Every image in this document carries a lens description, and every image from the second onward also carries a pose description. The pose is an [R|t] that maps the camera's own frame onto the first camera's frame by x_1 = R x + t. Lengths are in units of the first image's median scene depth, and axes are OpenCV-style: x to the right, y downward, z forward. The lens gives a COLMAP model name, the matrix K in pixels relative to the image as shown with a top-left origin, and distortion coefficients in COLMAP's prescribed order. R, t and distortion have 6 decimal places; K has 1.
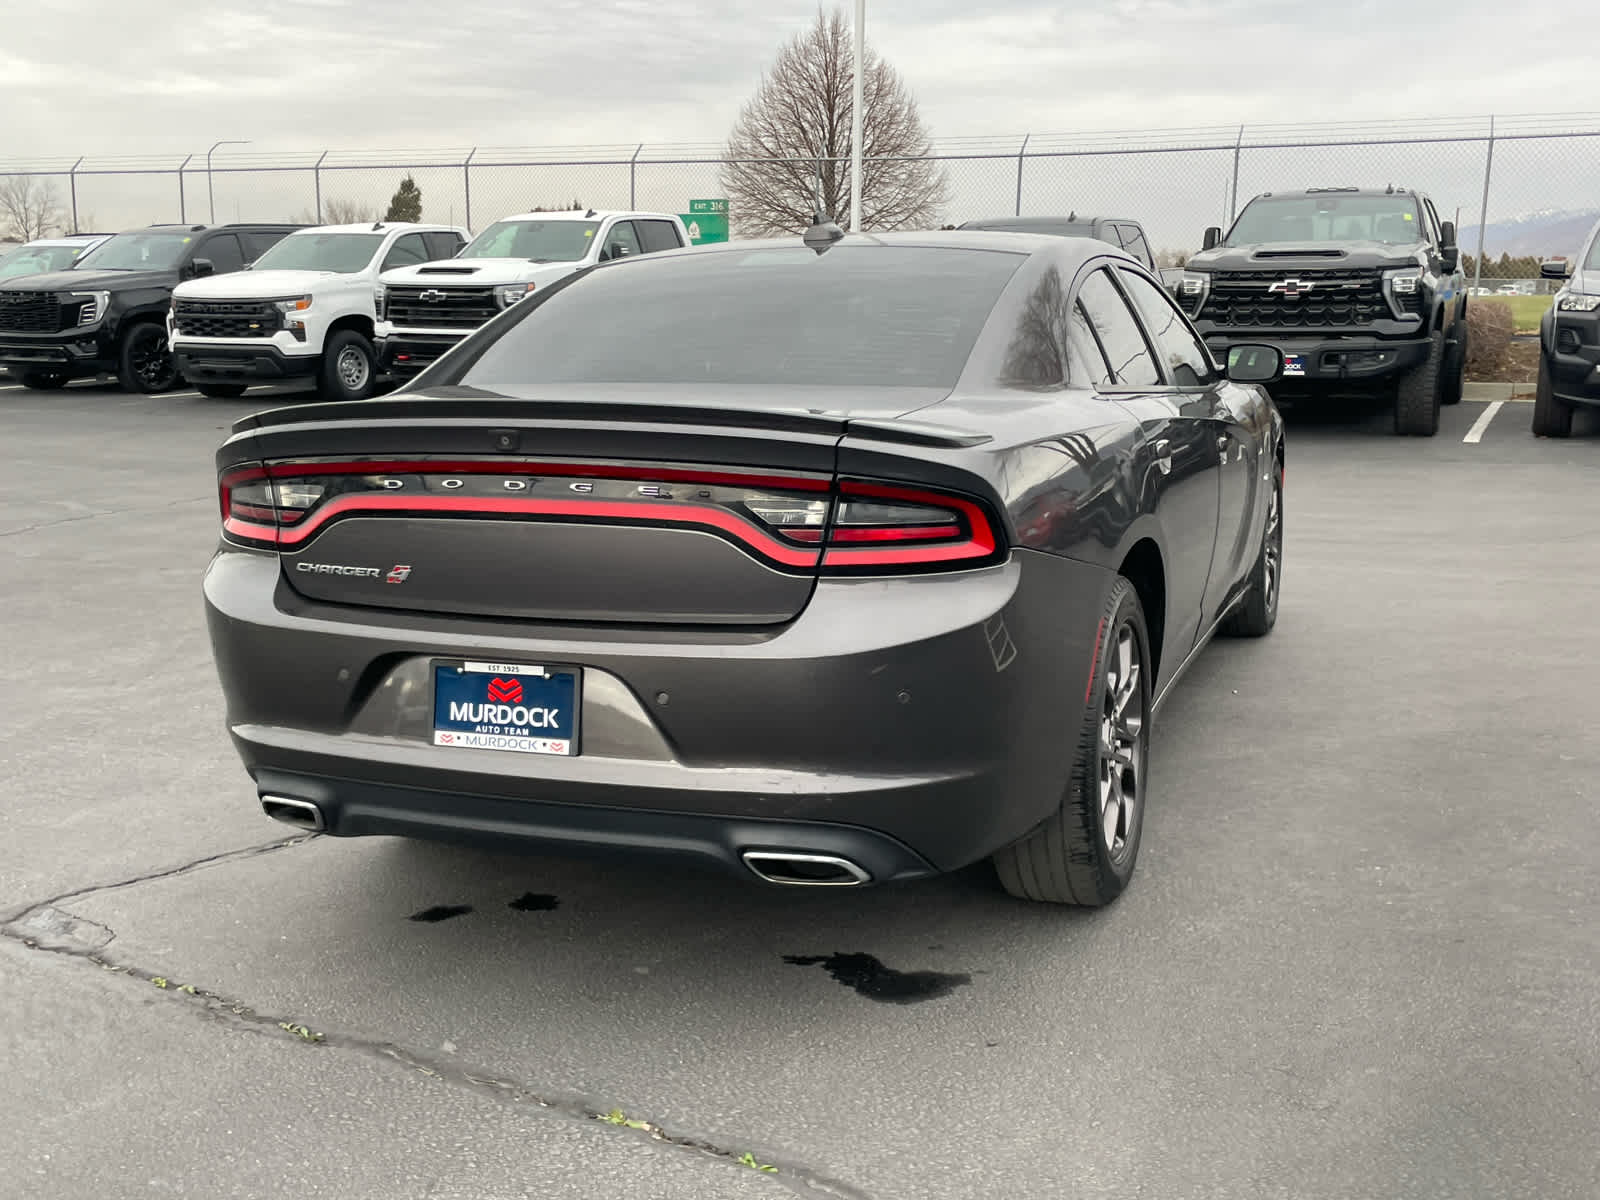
lens RADIAL K [[1629.4, 0, 825.1], [0, 1629.4, 599.3], [0, 0, 1]] dist [0.118656, -0.201157]
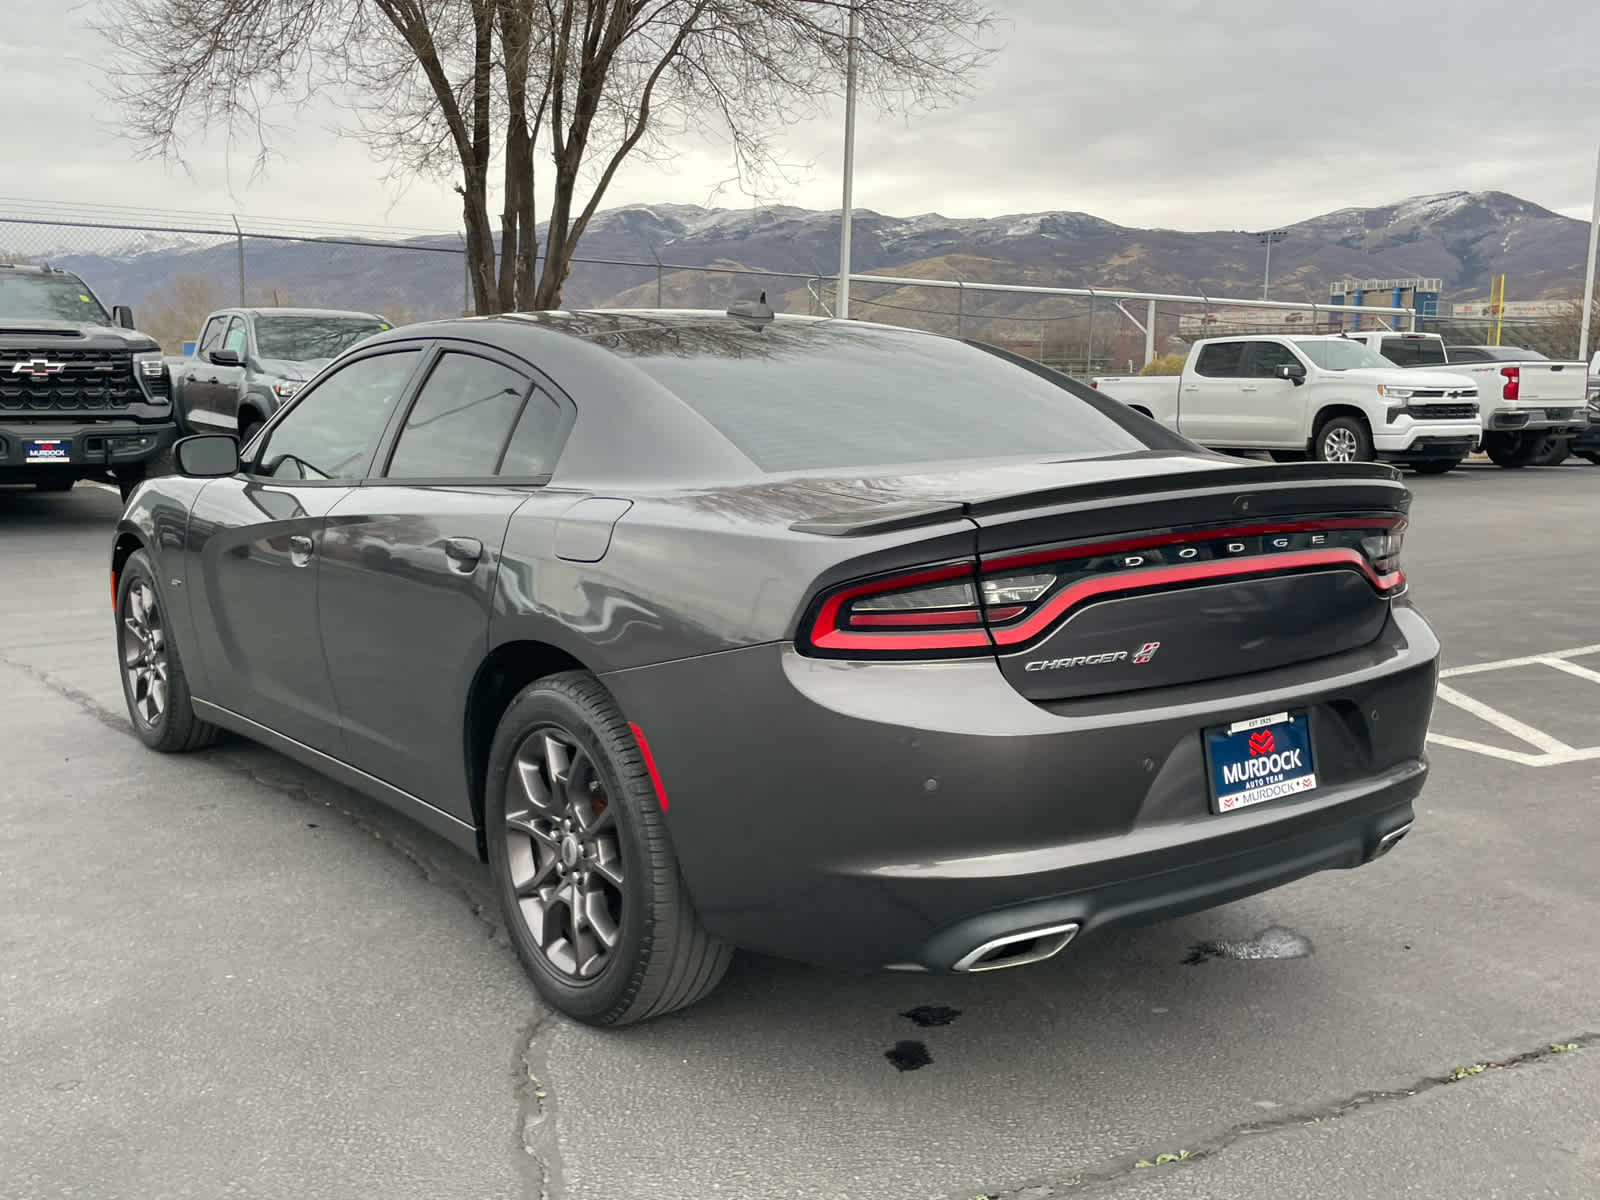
lens RADIAL K [[1629.4, 0, 825.1], [0, 1629.4, 599.3], [0, 0, 1]] dist [0.118656, -0.201157]
pose [[0.533747, -0.105128, 0.839084, -1.063274], [0.148208, 0.988514, 0.029573, -0.093826], [-0.832555, 0.108574, 0.543197, 0.571256]]
